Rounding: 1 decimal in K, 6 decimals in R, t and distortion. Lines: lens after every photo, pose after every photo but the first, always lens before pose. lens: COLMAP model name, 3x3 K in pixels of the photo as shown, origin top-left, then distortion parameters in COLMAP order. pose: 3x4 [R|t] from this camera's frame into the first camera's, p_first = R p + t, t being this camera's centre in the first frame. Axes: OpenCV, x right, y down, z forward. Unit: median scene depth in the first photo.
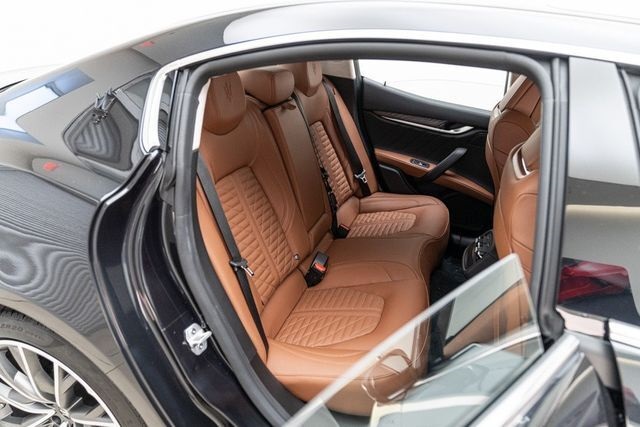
lens RADIAL K [[439.8, 0, 316.9], [0, 439.8, 208.9], [0, 0, 1]] dist [-0.024949, -0.002421]
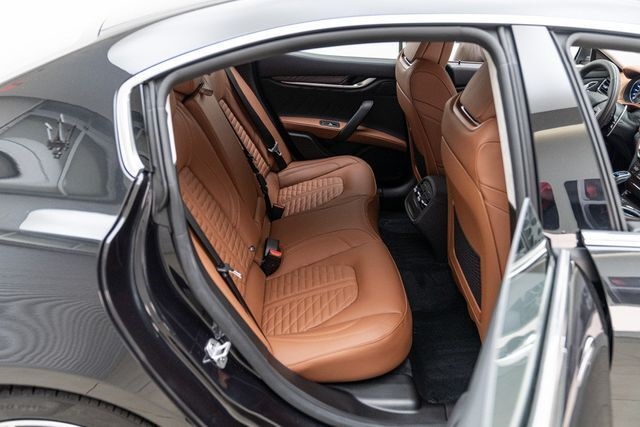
lens RADIAL K [[509.3, 0, 317.2], [0, 509.3, 210.1], [0, 0, 1]] dist [-0.032805, -0.004224]
pose [[0.933528, -0.230196, 0.274835, -0.192436], [0.210800, 0.972547, 0.098566, -0.049248], [-0.289980, -0.034079, 0.956426, -0.085735]]
